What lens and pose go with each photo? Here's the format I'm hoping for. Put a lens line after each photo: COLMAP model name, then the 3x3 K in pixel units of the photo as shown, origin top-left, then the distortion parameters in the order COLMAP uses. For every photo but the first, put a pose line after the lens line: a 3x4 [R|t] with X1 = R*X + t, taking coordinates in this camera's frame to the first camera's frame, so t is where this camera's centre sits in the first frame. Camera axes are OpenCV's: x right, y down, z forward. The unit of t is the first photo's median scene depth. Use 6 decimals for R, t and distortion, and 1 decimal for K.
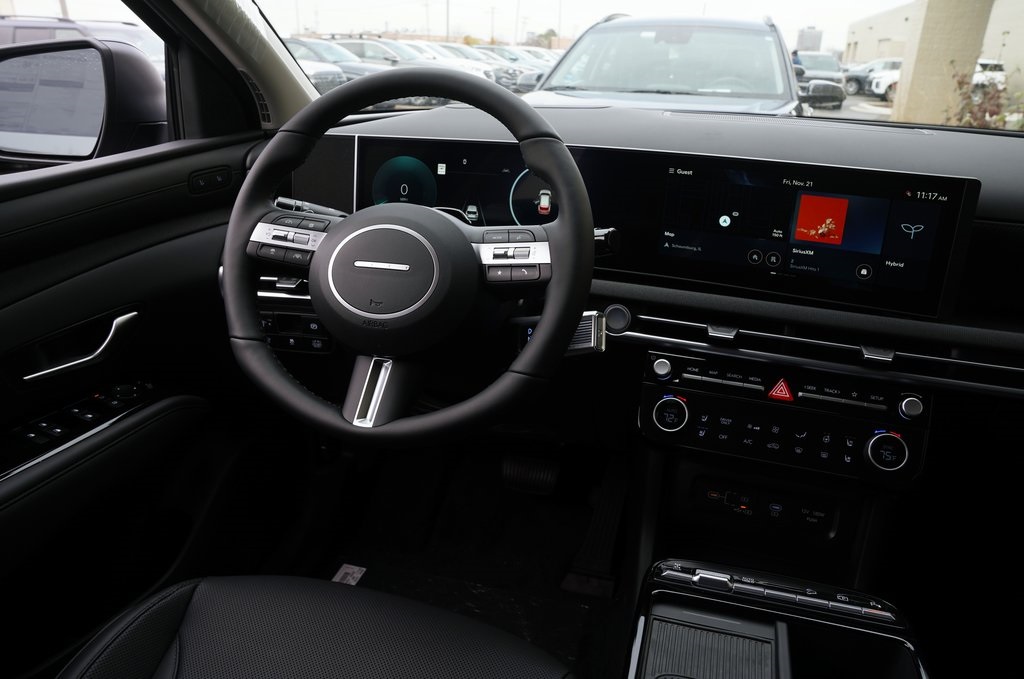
lens RADIAL K [[709.2, 0, 512.0], [0, 709.2, 339.5], [0, 0, 1]] dist [-0.144783, 0.121929]
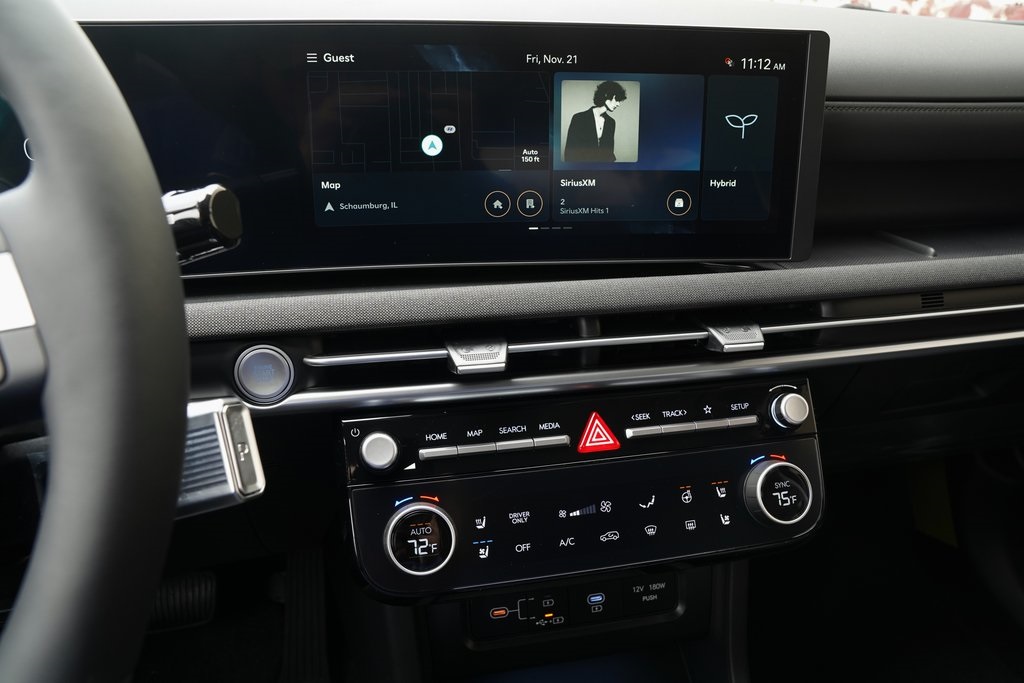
lens RADIAL K [[709.2, 0, 512.0], [0, 709.2, 341.5], [0, 0, 1]] dist [-0.144783, 0.121929]
pose [[0.845889, -0.226648, 0.482806, 0.071184], [0.197147, 0.973977, 0.111815, -0.076532], [-0.495585, 0.000601, 0.868559, 0.537356]]
